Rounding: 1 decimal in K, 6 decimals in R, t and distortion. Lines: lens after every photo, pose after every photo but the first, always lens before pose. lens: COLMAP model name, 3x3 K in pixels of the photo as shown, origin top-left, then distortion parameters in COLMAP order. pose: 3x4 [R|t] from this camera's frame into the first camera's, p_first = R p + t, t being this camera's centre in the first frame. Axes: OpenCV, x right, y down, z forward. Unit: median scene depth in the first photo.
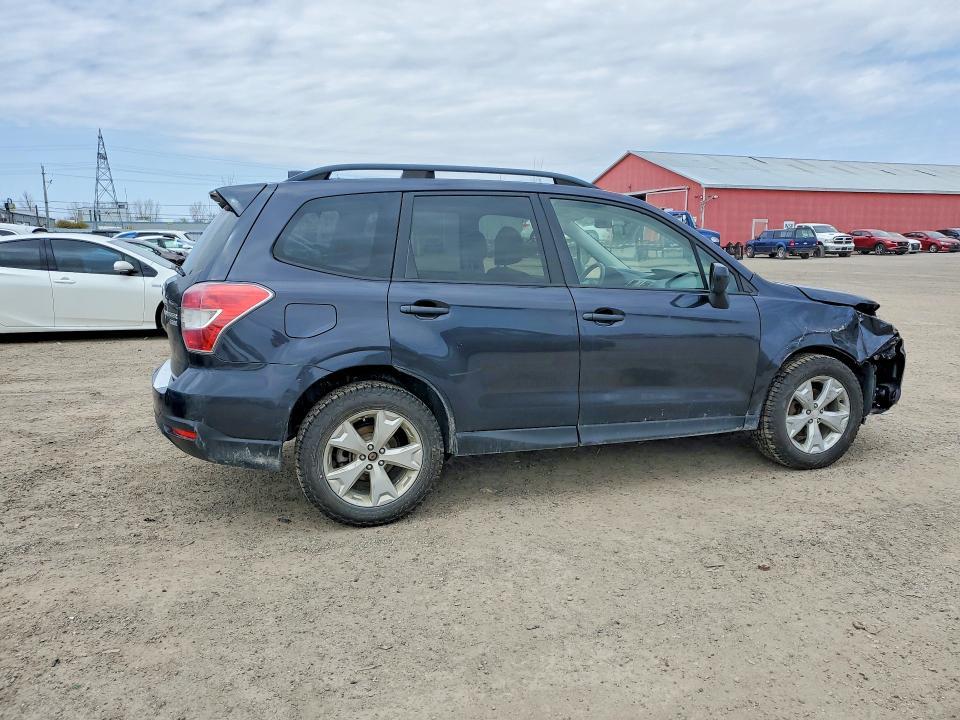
lens RADIAL K [[811.8, 0, 485.2], [0, 811.8, 362.0], [0, 0, 1]] dist [0.007830, -0.010840]
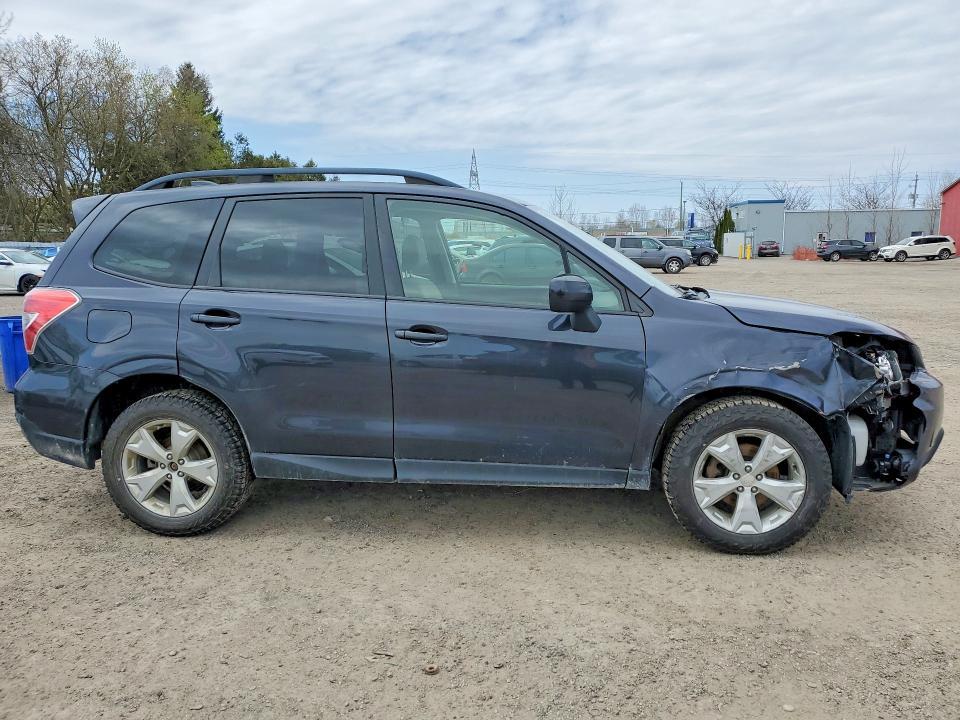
lens RADIAL K [[811.8, 0, 481.4], [0, 811.8, 358.7], [0, 0, 1]] dist [0.007830, -0.010840]
pose [[0.889675, 0.054421, -0.453339, 0.557811], [-0.062609, 0.998033, -0.003061, -0.030309], [0.452281, 0.031106, 0.891333, 0.250334]]
